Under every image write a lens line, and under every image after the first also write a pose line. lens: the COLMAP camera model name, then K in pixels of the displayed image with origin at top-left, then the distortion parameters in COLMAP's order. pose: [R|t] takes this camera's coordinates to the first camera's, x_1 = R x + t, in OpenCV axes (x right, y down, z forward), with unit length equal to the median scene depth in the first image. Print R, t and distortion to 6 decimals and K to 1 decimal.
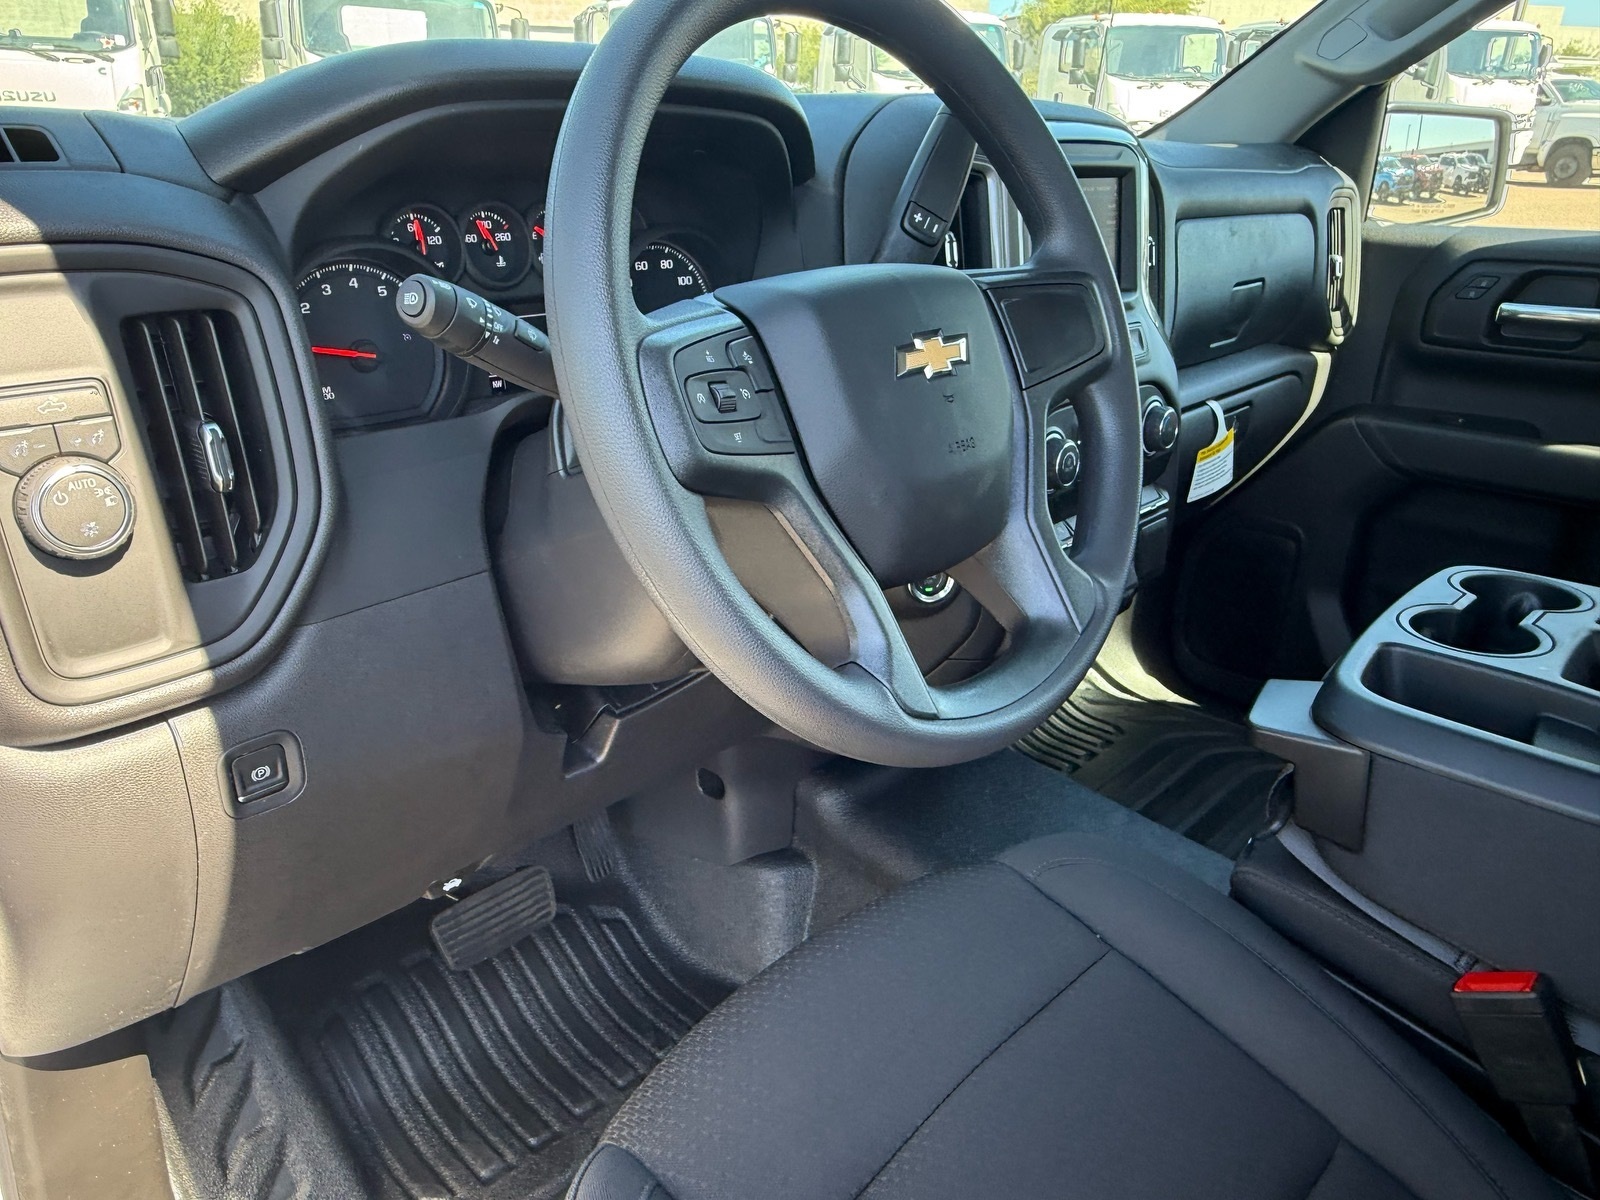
lens RADIAL K [[1102.2, 0, 754.3], [0, 1102.2, 611.7], [0, 0, 1]] dist [0.002049, -0.002927]
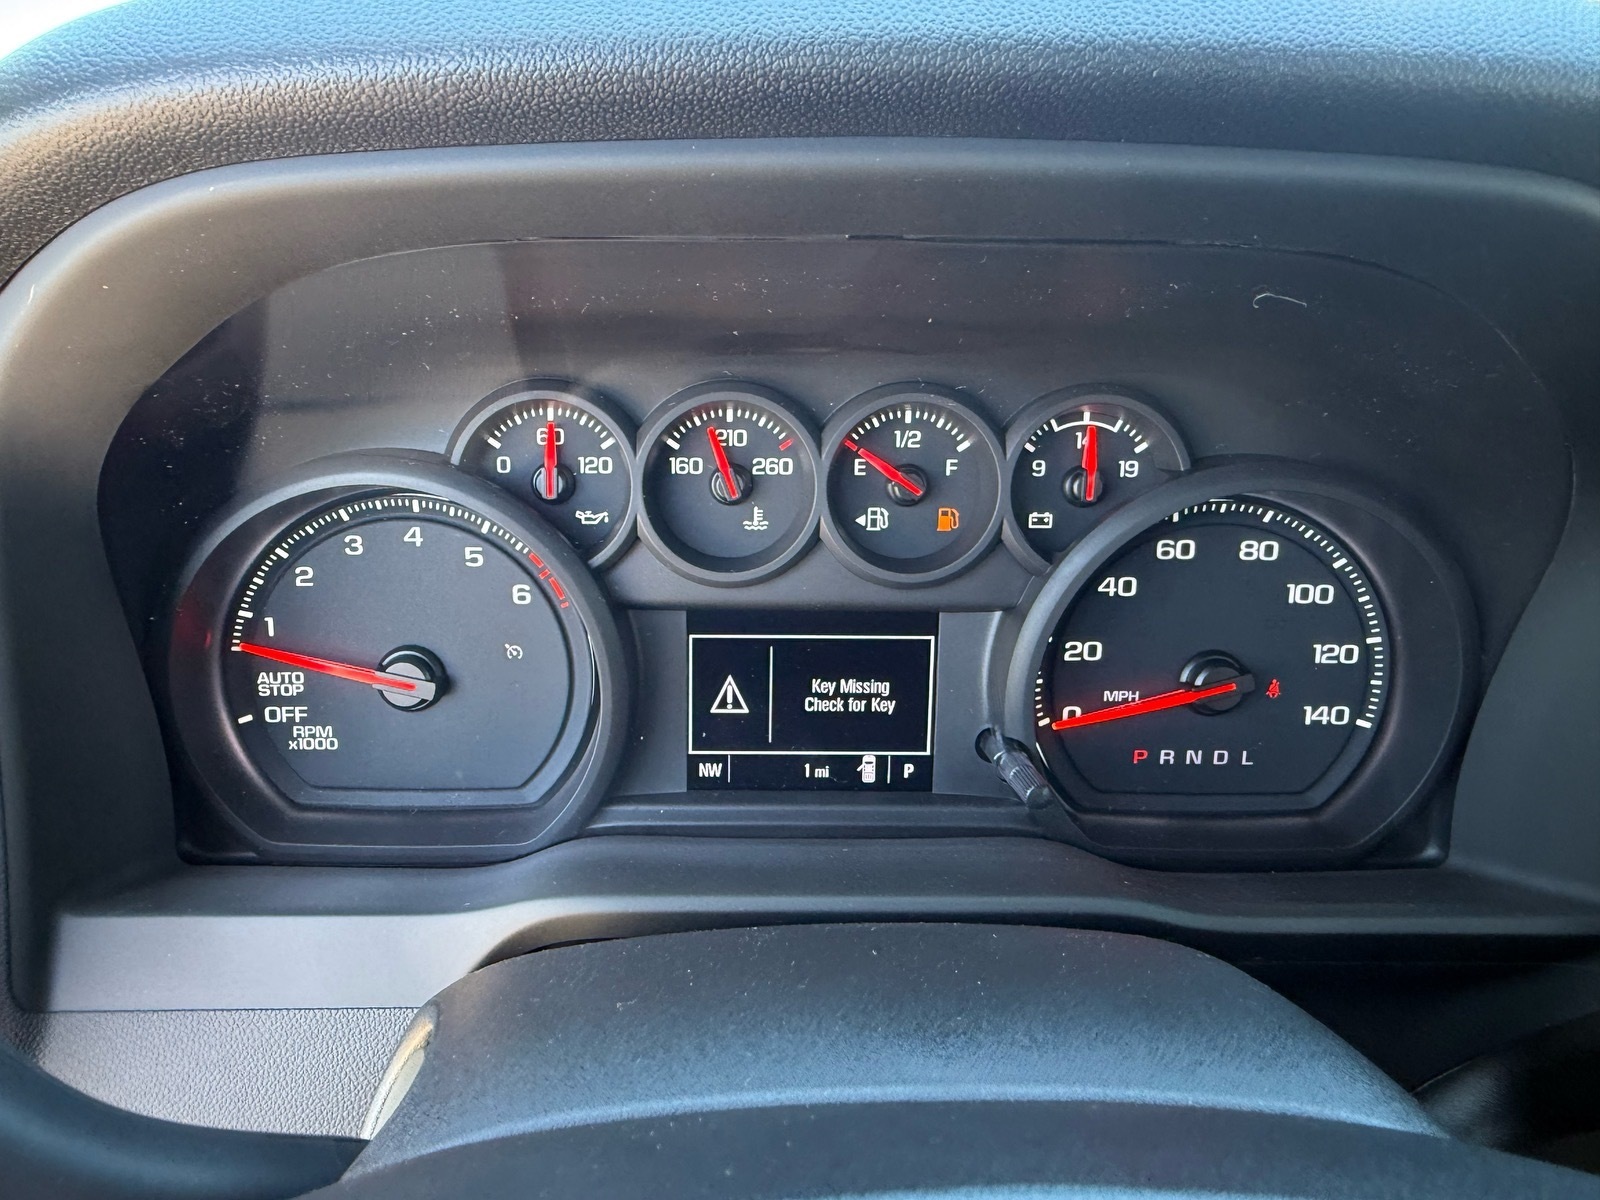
lens RADIAL K [[1102.2, 0, 749.8], [0, 1102.2, 586.0], [0, 0, 1]] dist [0.002049, -0.002927]
pose [[0.705804, 0.223512, -0.672222, 0.069186], [-0.271065, 0.961916, 0.035228, -0.312422], [0.654495, 0.157352, 0.739511, 0.691559]]
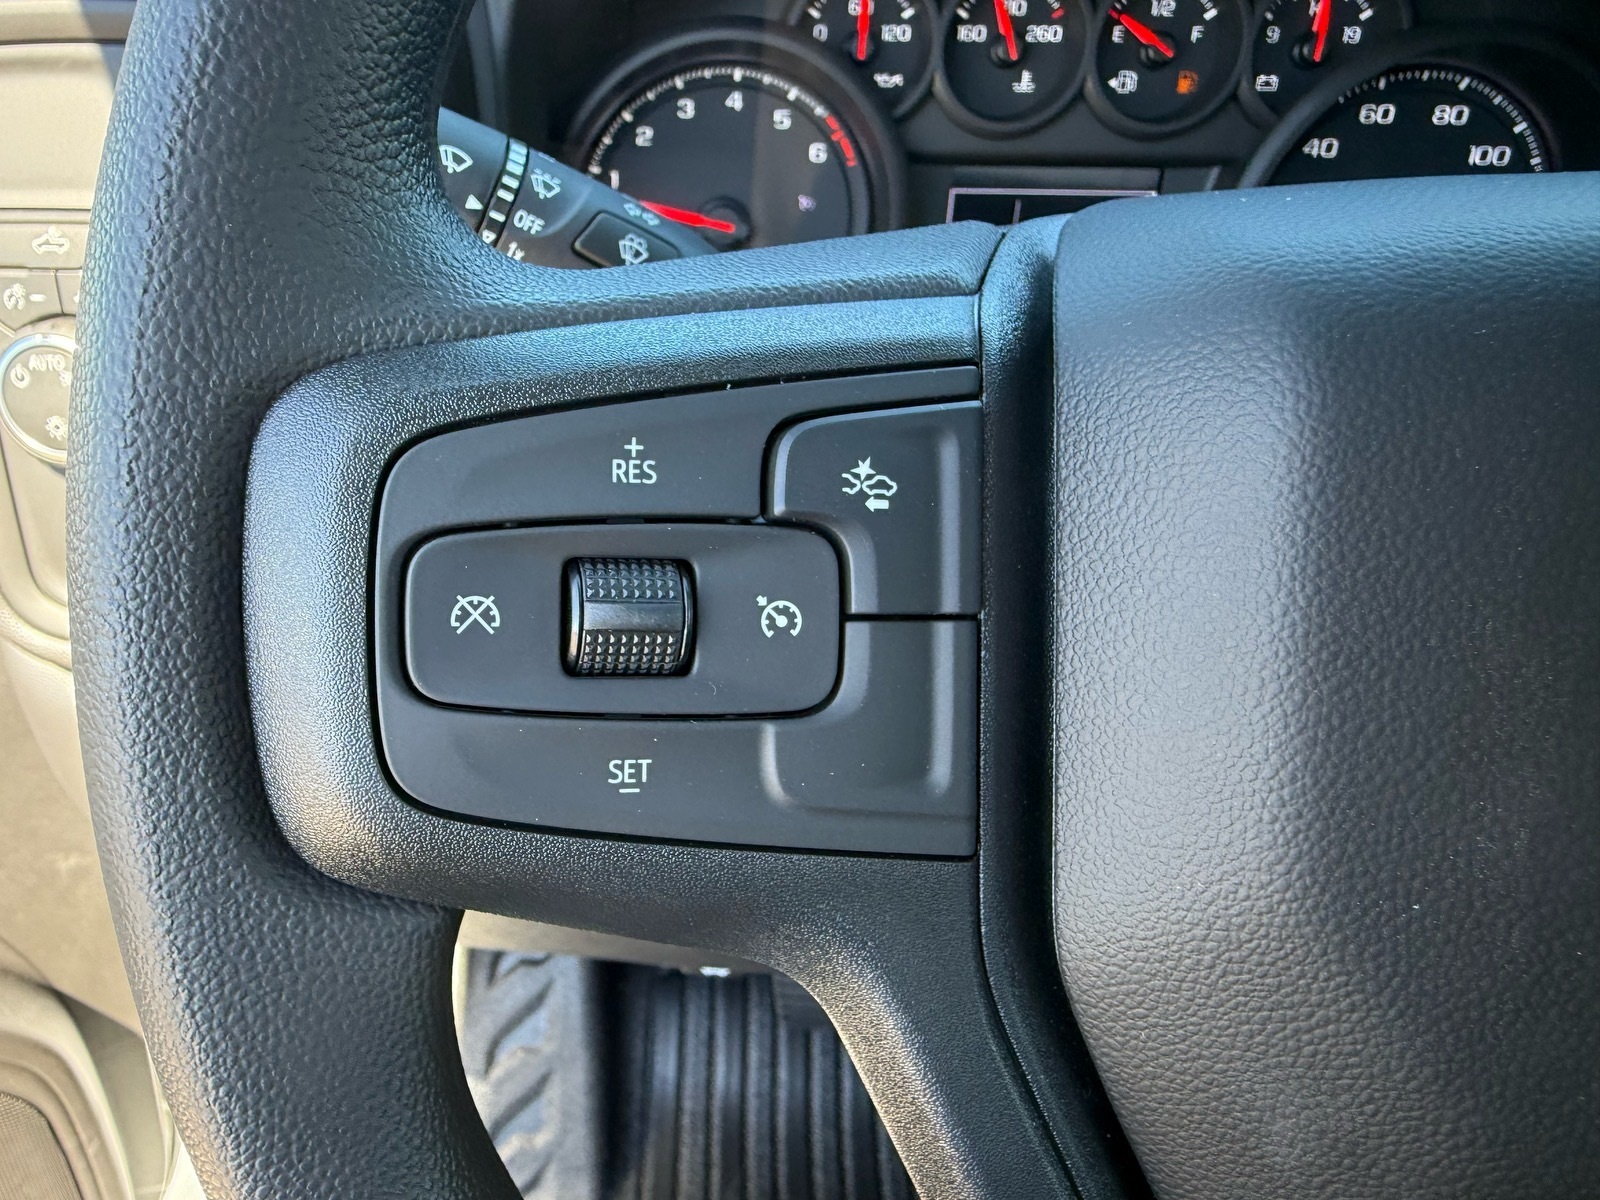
lens RADIAL K [[1102.2, 0, 629.9], [0, 1102.2, 593.0], [0, 0, 1]] dist [0.002049, -0.002927]
pose [[0.646047, 0.373091, -0.665903, 0.094781], [-0.284313, 0.927246, 0.243682, -0.167503], [0.708371, 0.031895, 0.705119, 0.507107]]
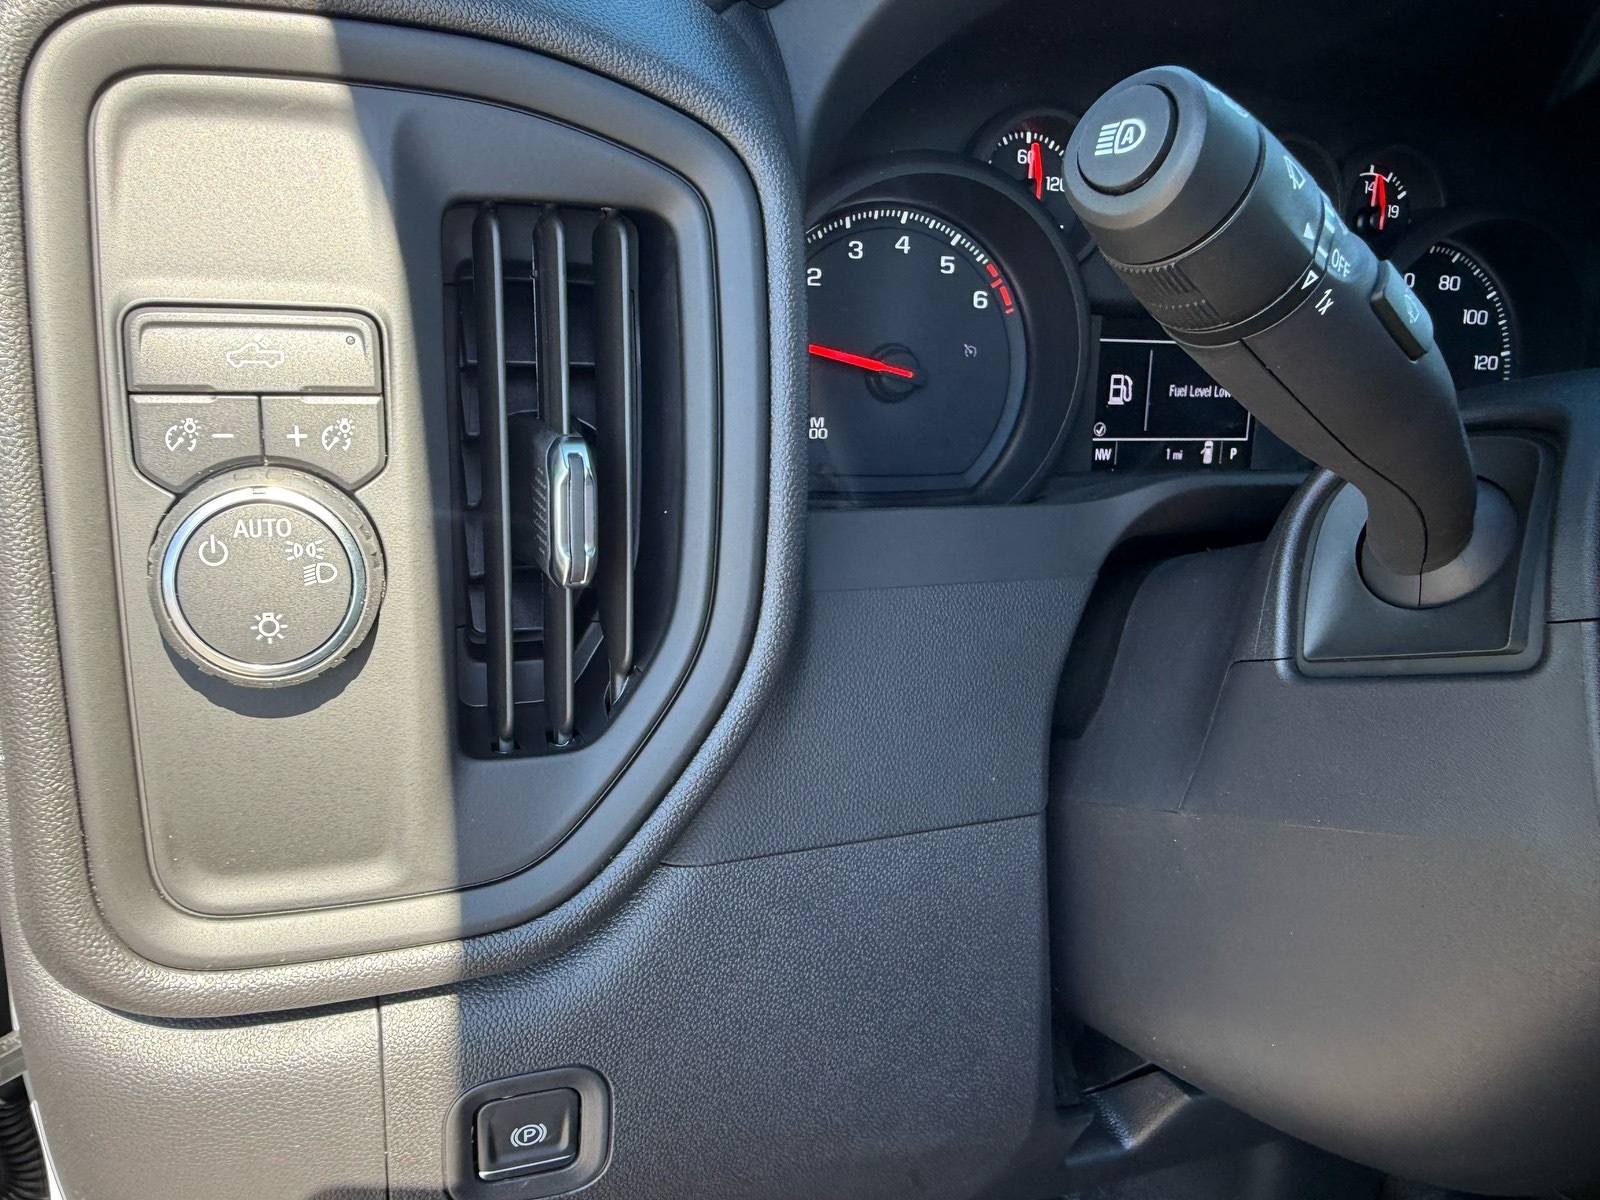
lens RADIAL K [[1102.2, 0, 696.4], [0, 1102.2, 606.8], [0, 0, 1]] dist [0.002049, -0.002927]
pose [[0.882358, 0.189527, -0.430725, -0.166750], [-0.222414, 0.974584, -0.026788, -0.073319], [0.414701, 0.119436, 0.902085, 0.438170]]
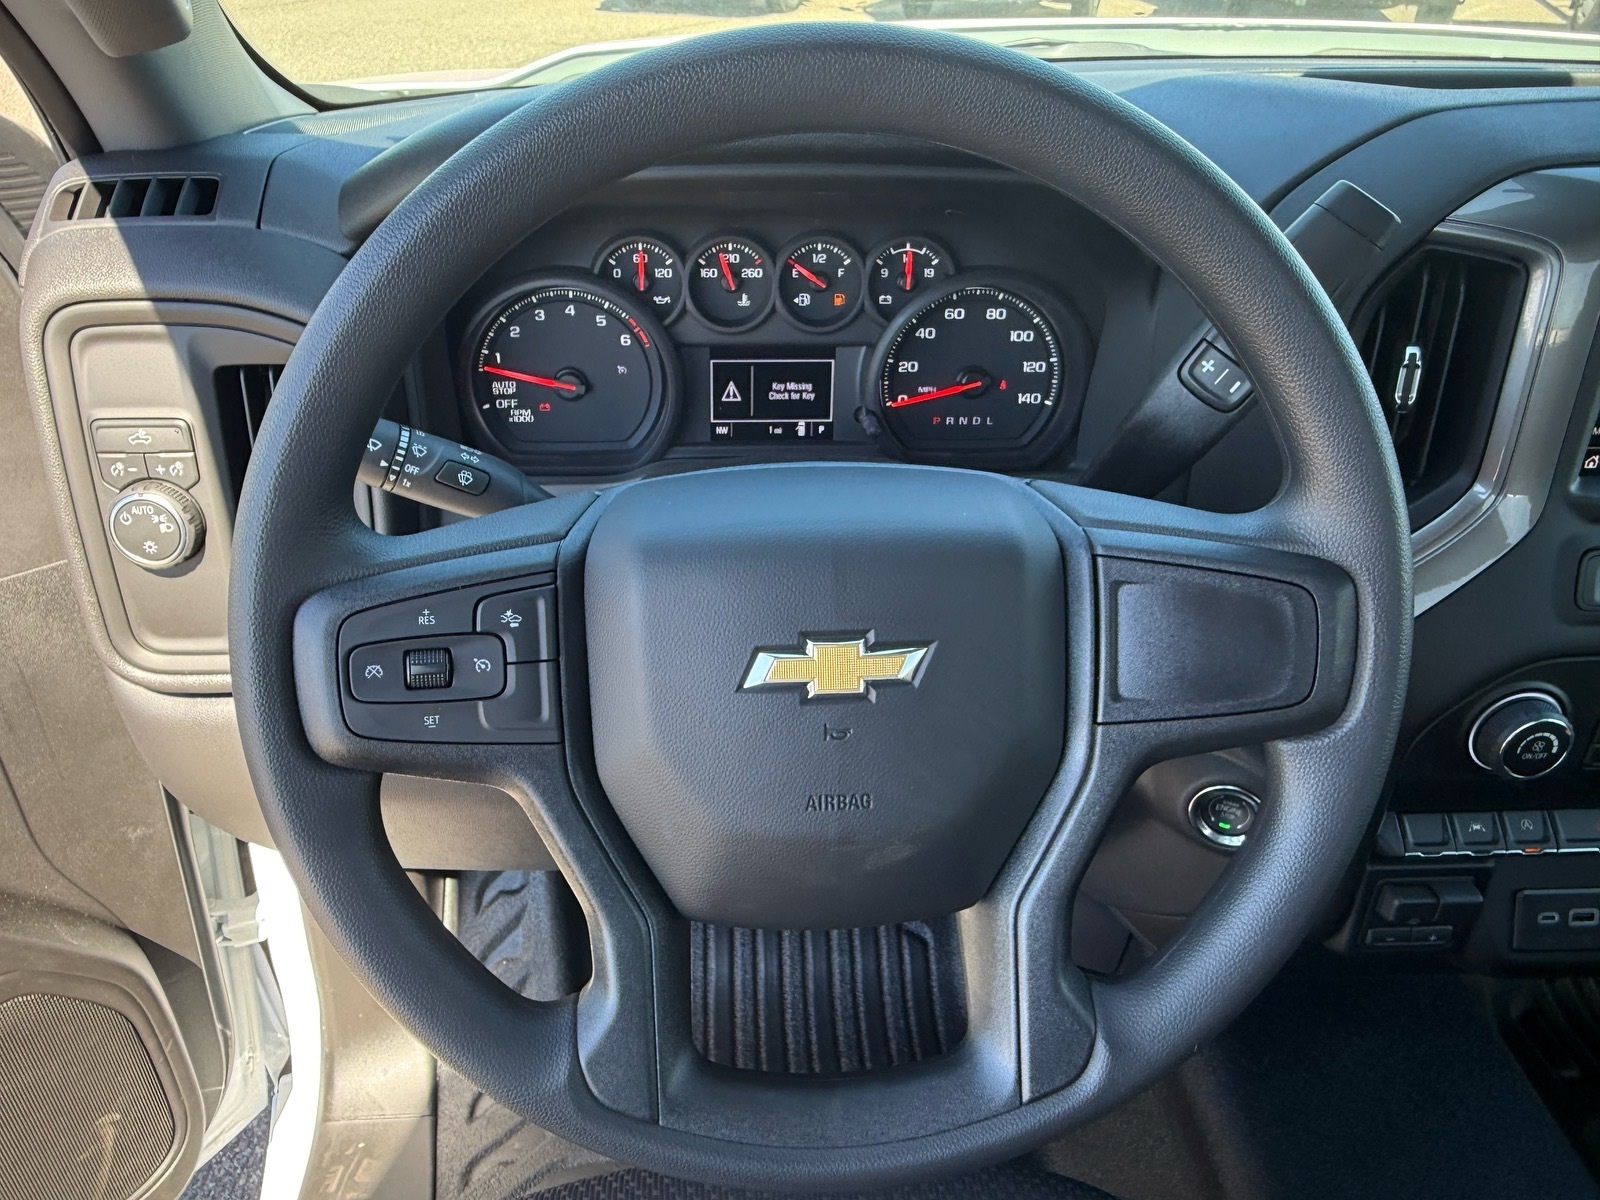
lens RADIAL K [[1102.2, 0, 762.9], [0, 1102.2, 600.7], [0, 0, 1]] dist [0.002049, -0.002927]
pose [[0.732033, 0.356945, -0.580275, 0.381092], [-0.263332, 0.933804, 0.242211, -0.316441], [0.628319, -0.024502, 0.777570, 0.328631]]
